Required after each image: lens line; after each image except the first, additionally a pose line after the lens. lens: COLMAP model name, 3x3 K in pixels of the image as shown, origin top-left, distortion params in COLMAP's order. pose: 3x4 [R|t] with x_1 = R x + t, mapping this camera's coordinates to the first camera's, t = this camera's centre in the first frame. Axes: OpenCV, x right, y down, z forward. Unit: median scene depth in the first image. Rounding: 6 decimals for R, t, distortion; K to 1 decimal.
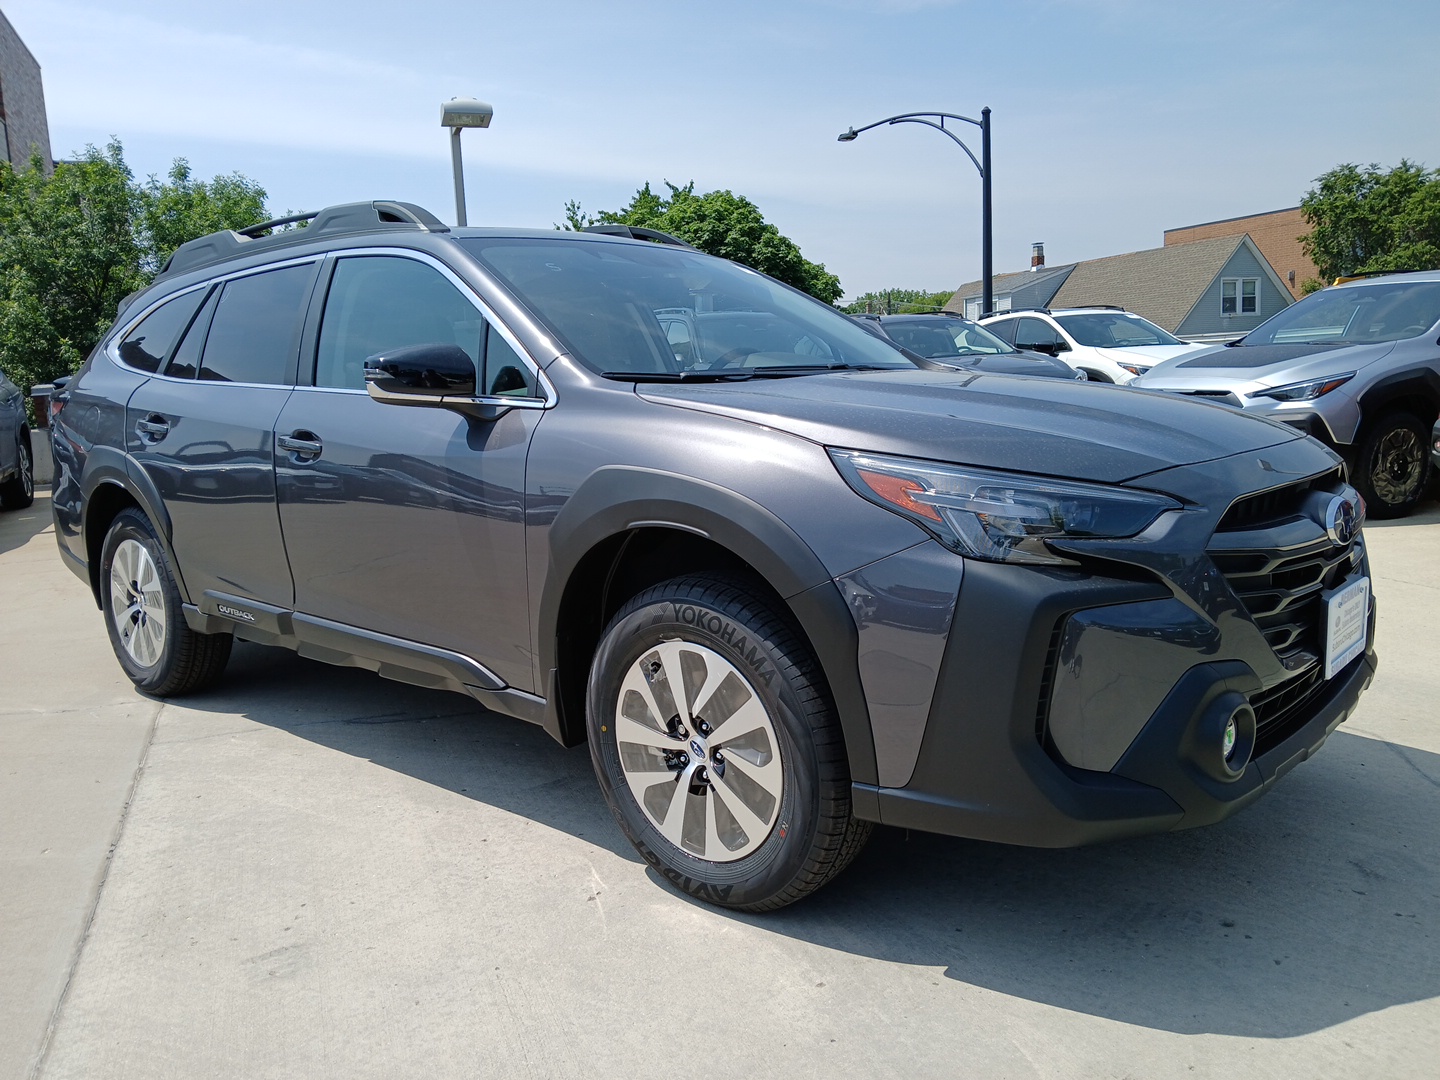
lens RADIAL K [[1110.5, 0, 724.0], [0, 1110.5, 572.4], [0, 0, 1]] dist [0.051892, -0.098088]
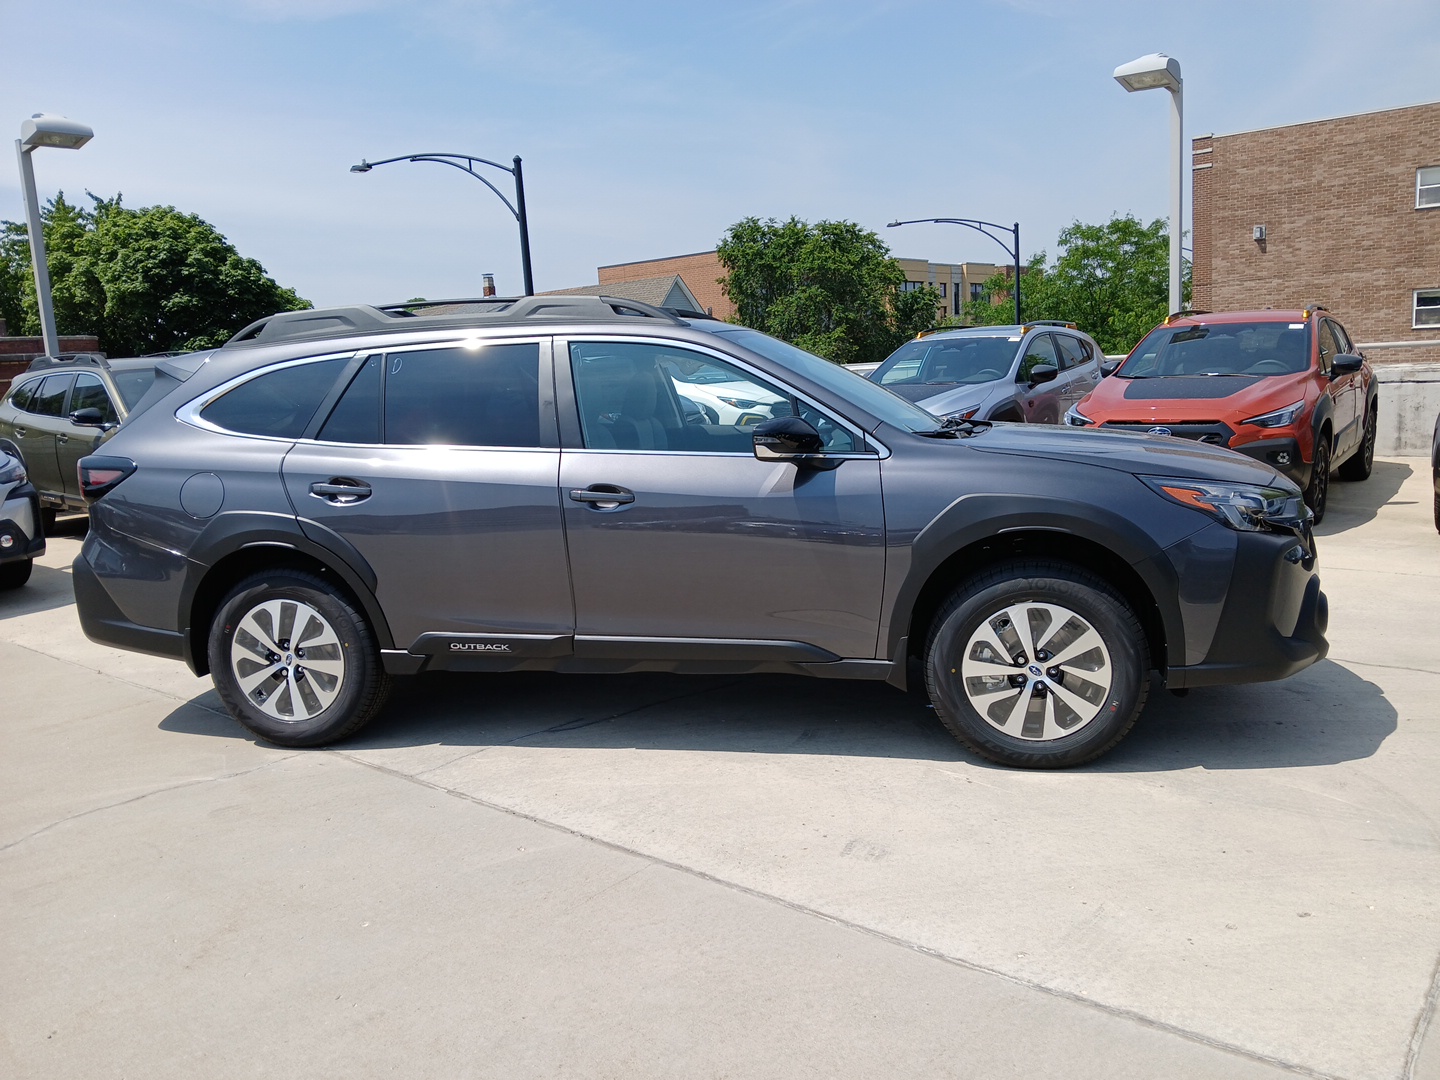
lens RADIAL K [[1110.5, 0, 724.0], [0, 1110.5, 572.4], [0, 0, 1]] dist [0.051892, -0.098088]
pose [[0.876804, -0.090067, 0.472338, -0.133190], [0.099710, 0.995006, 0.004637, -0.003599], [-0.470397, 0.043031, 0.881405, -0.022029]]
